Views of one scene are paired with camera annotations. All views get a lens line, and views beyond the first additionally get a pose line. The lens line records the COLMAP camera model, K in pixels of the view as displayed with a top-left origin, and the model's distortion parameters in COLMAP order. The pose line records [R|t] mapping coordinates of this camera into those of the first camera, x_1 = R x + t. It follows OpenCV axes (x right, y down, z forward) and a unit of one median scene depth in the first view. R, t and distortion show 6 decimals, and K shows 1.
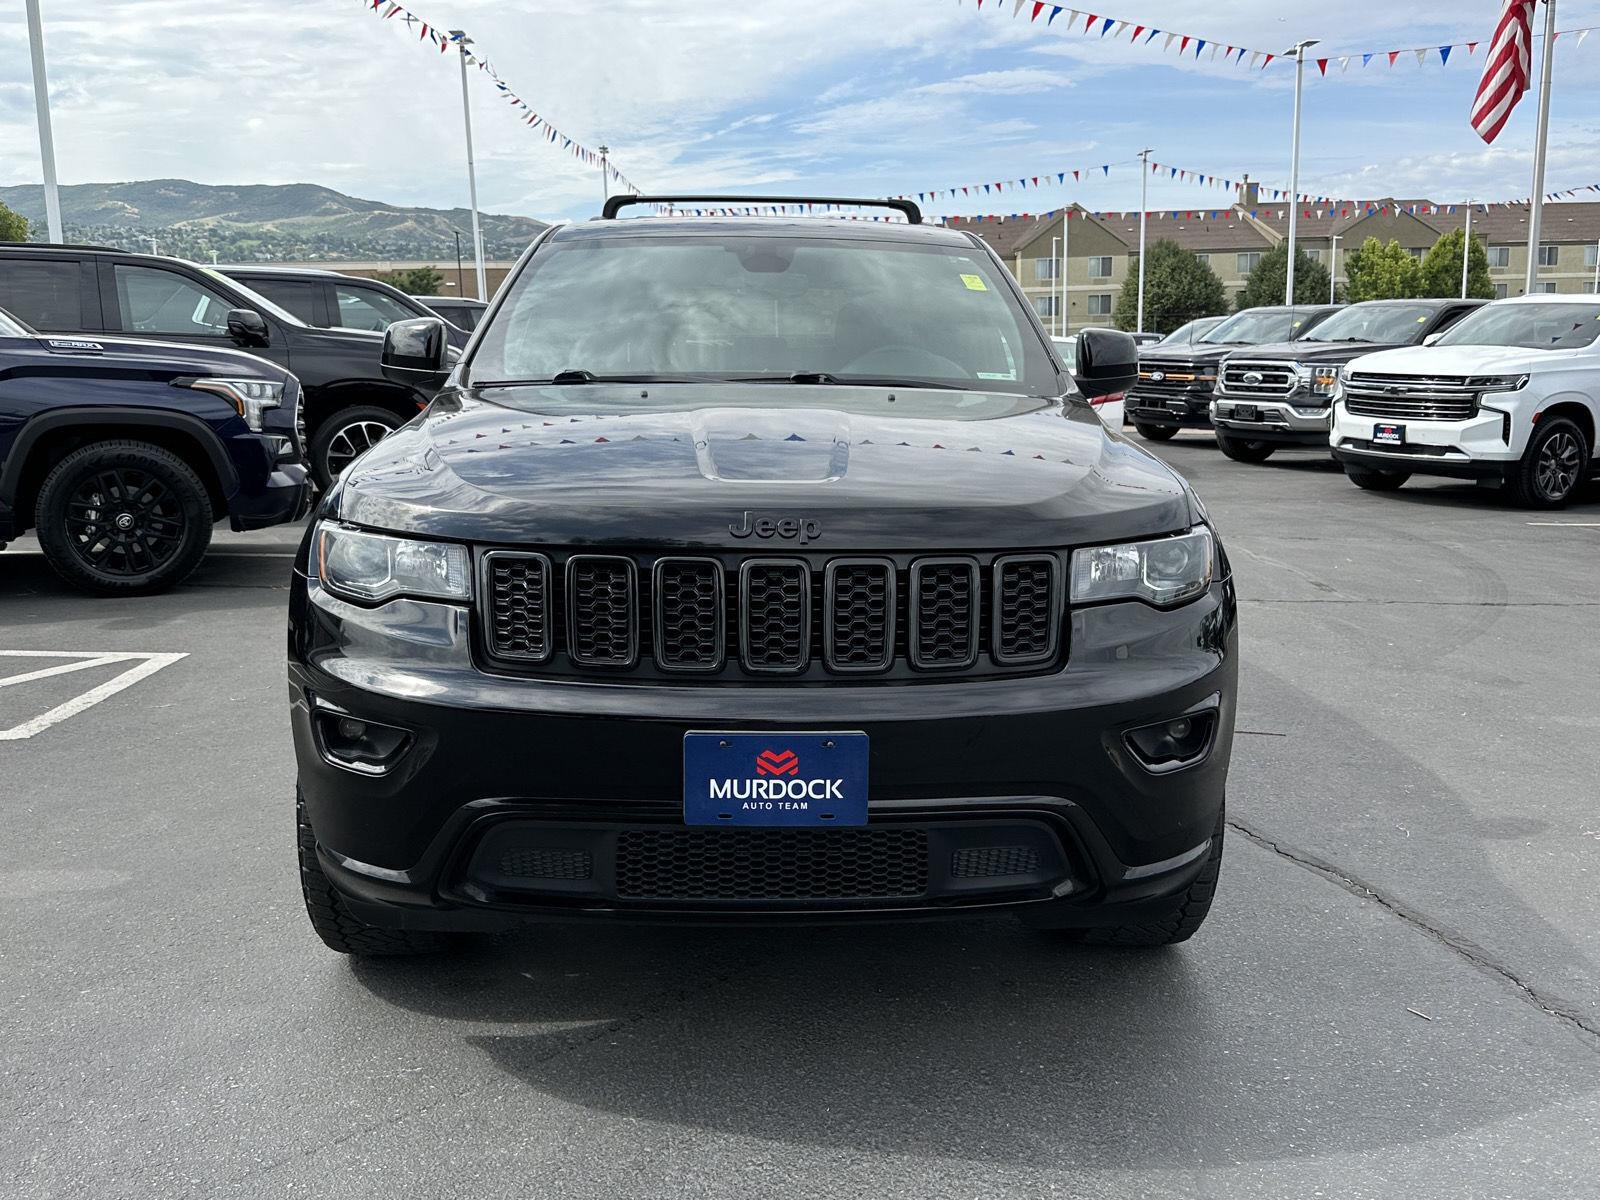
lens RADIAL K [[1441.8, 0, 800.0], [0, 1441.8, 600.0], [0, 0, 1]] dist [0.147600, -0.294656]
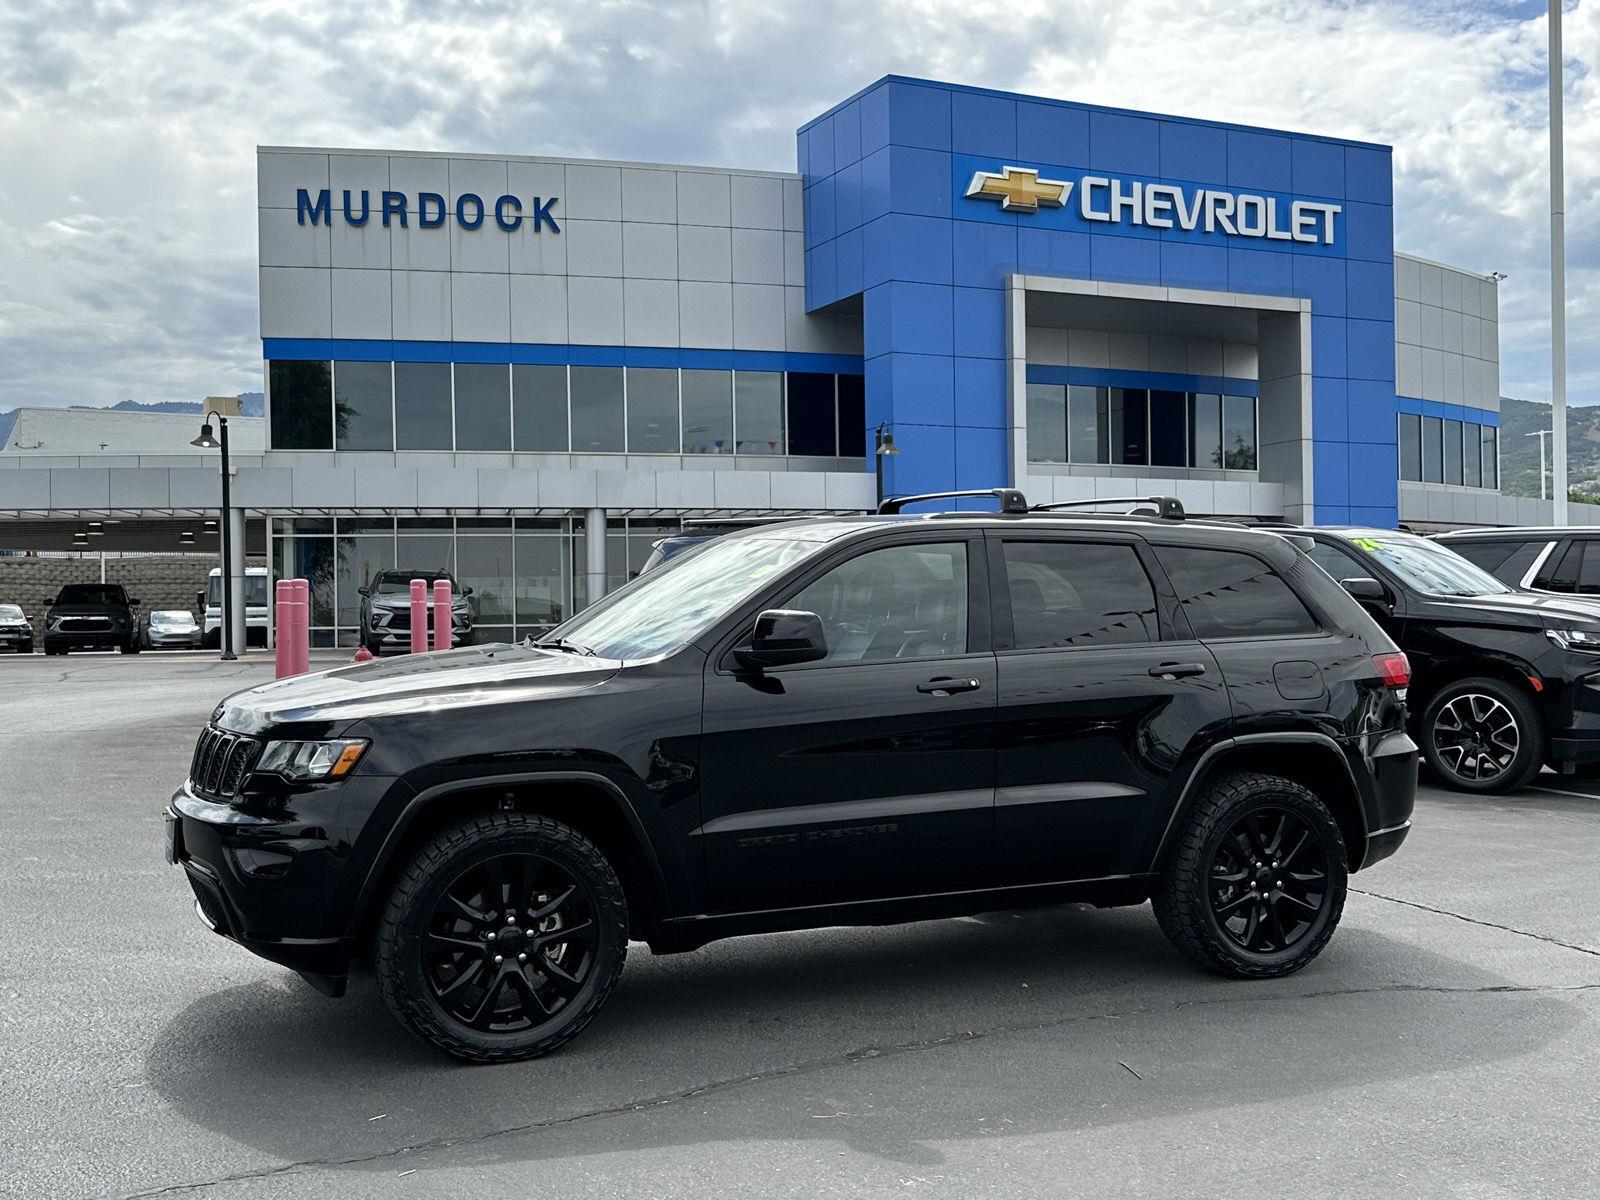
lens RADIAL K [[1739.2, 0, 812.2], [0, 1739.2, 598.5], [0, 0, 1]] dist [0.218540, -0.558765]
pose [[0.395050, 0.003599, -0.918653, 1.761715], [-0.162146, 0.984566, -0.065871, -0.124736], [0.904237, 0.174978, 0.389536, 0.542665]]
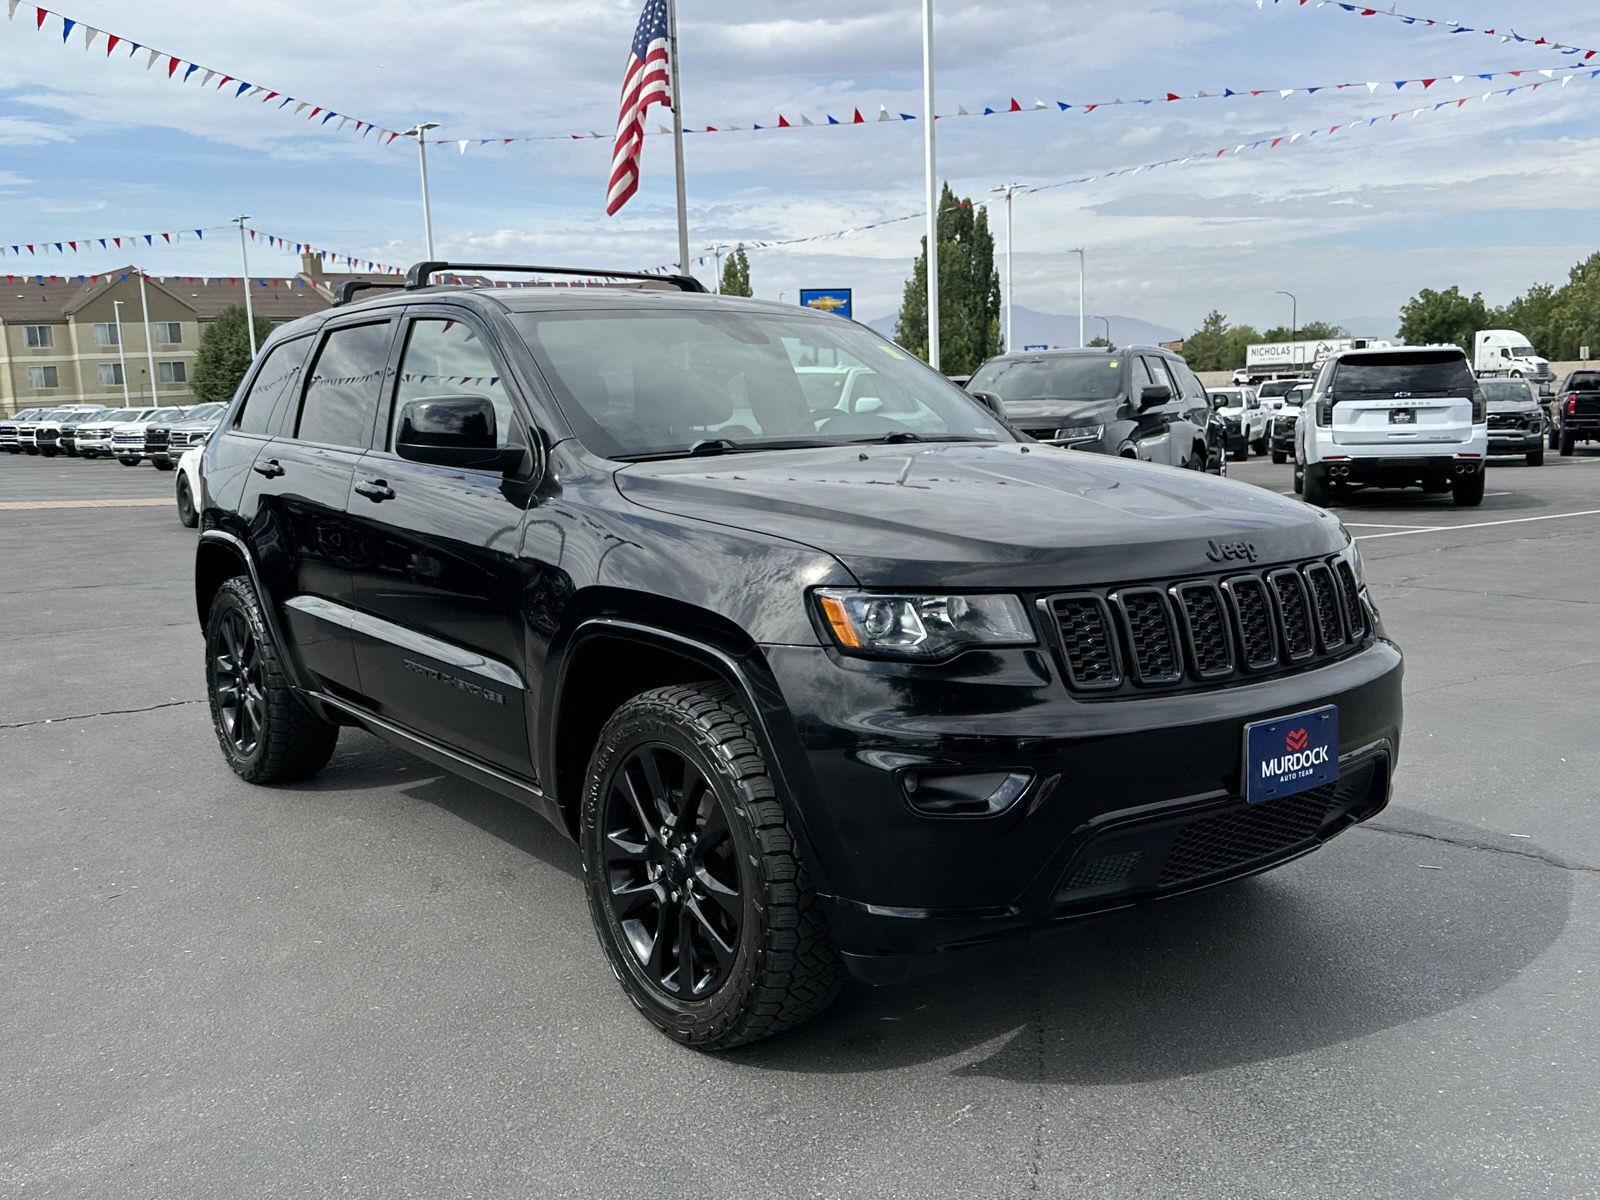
lens RADIAL K [[1435.4, 0, 817.2], [0, 1435.4, 598.9], [0, 0, 1]] dist [0.153885, -0.298907]
pose [[0.808872, -0.102443, 0.578992, -0.706552], [0.128453, 0.991708, -0.003988, -0.035463], [-0.573783, 0.077599, 0.815323, 0.148821]]
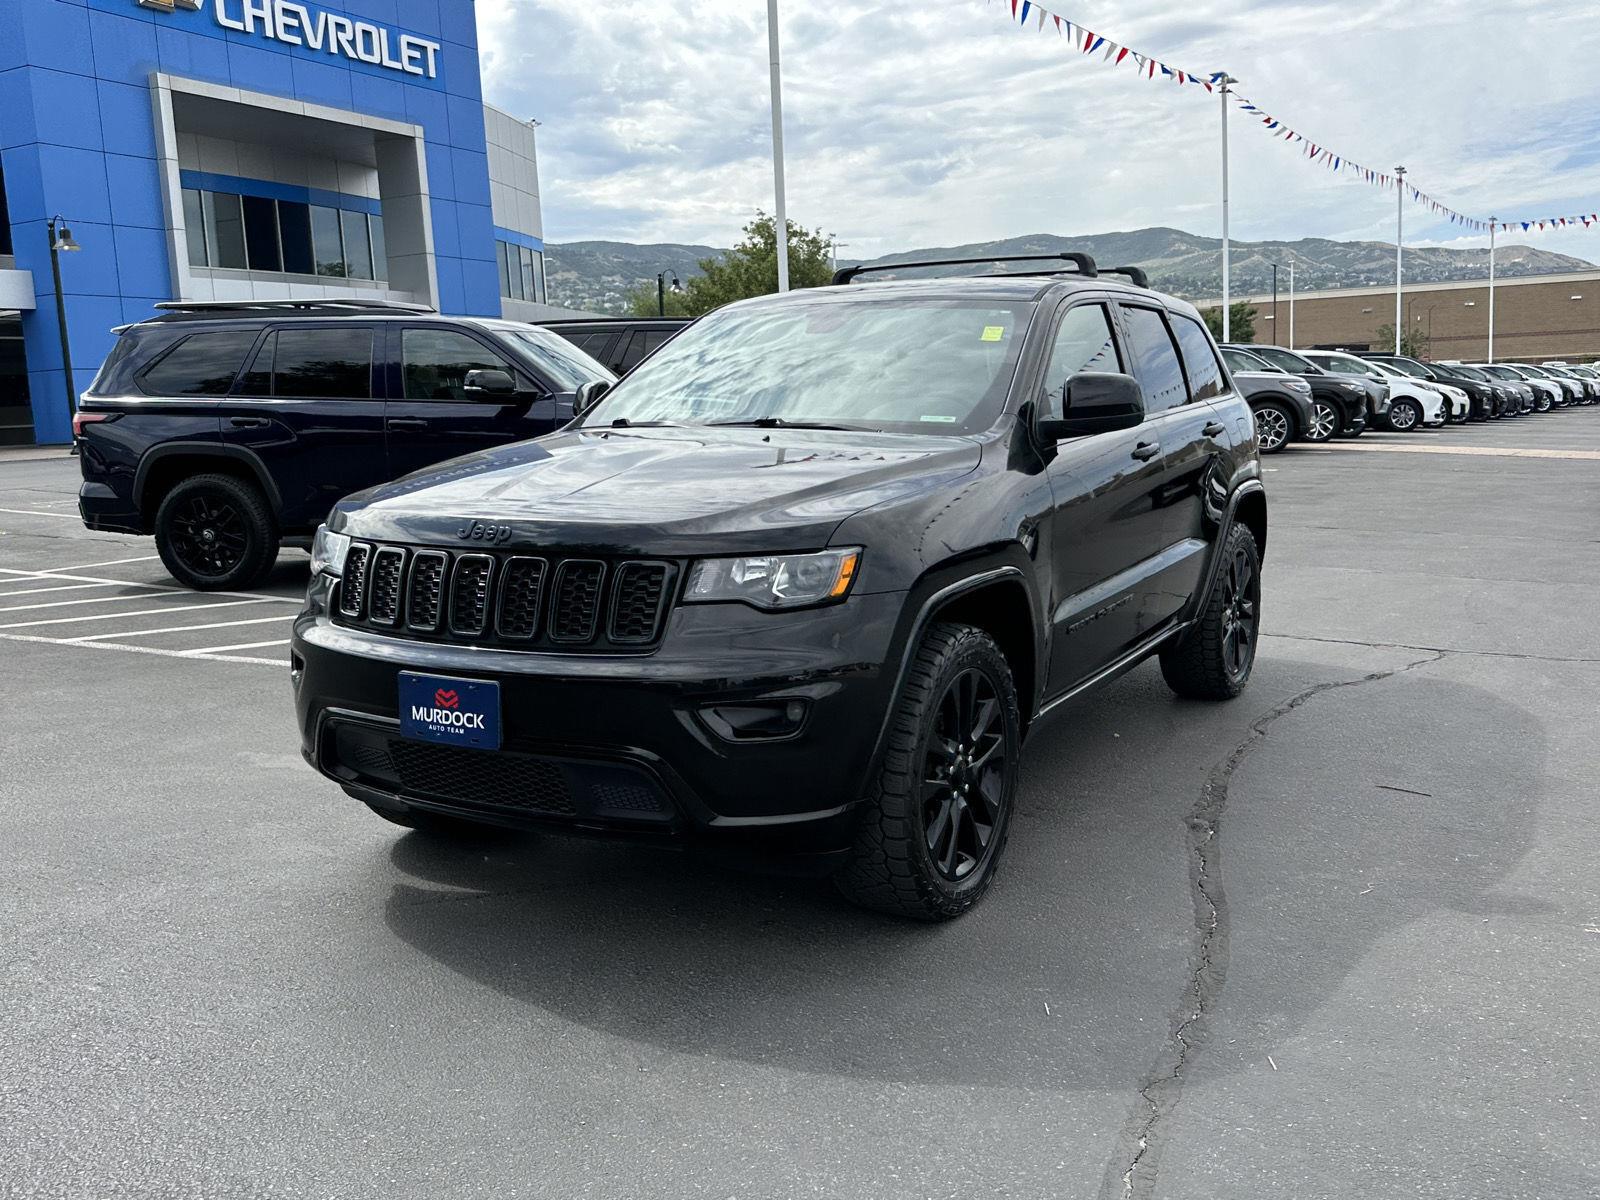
lens RADIAL K [[1441.9, 0, 806.0], [0, 1441.9, 586.1], [0, 0, 1]] dist [0.157886, -0.311153]
pose [[0.855294, 0.053331, -0.515390, 0.682981], [-0.070223, 0.997442, -0.013323, -0.001556], [0.513362, 0.047588, 0.856852, -0.027926]]
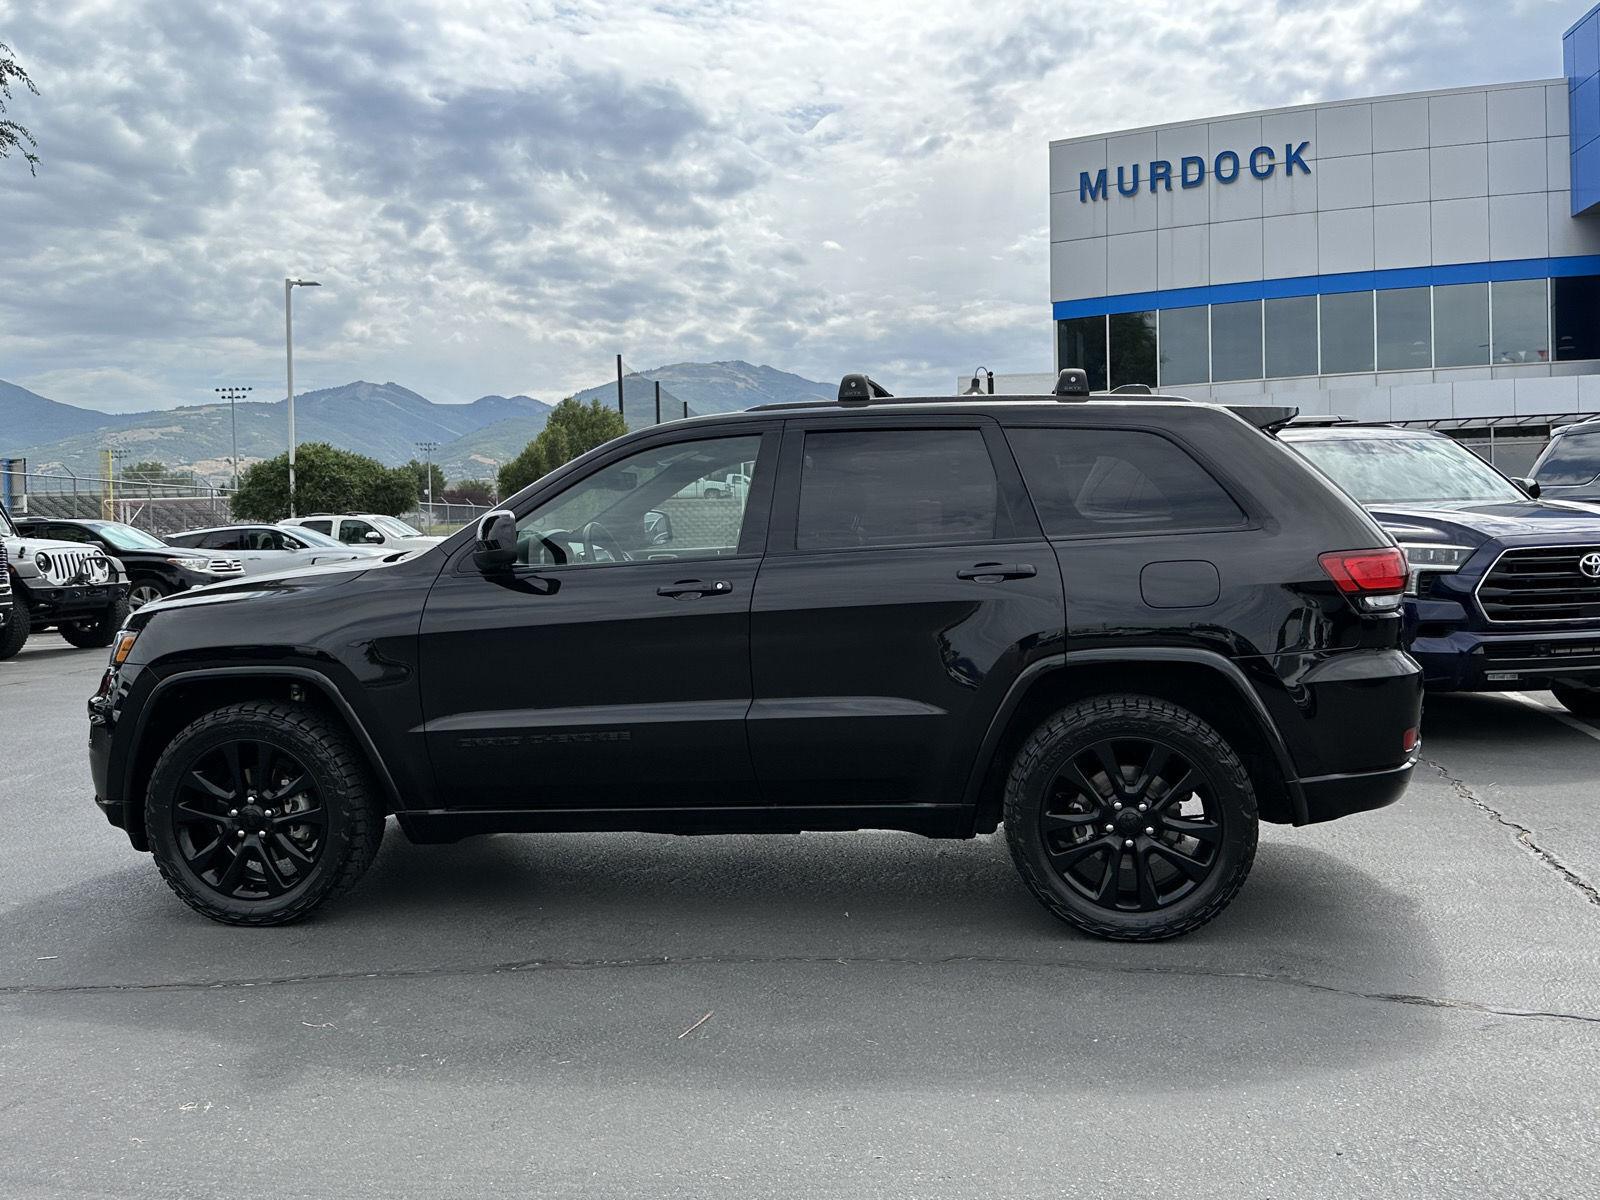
lens RADIAL K [[1435.4, 0, 817.2], [0, 1435.4, 598.9], [0, 0, 1]] dist [0.153885, -0.298907]
pose [[-0.165702, 0.056072, -0.984580, 1.518119], [-0.150920, 0.985180, 0.081506, -0.290605], [0.974559, 0.162098, -0.154784, 1.664827]]
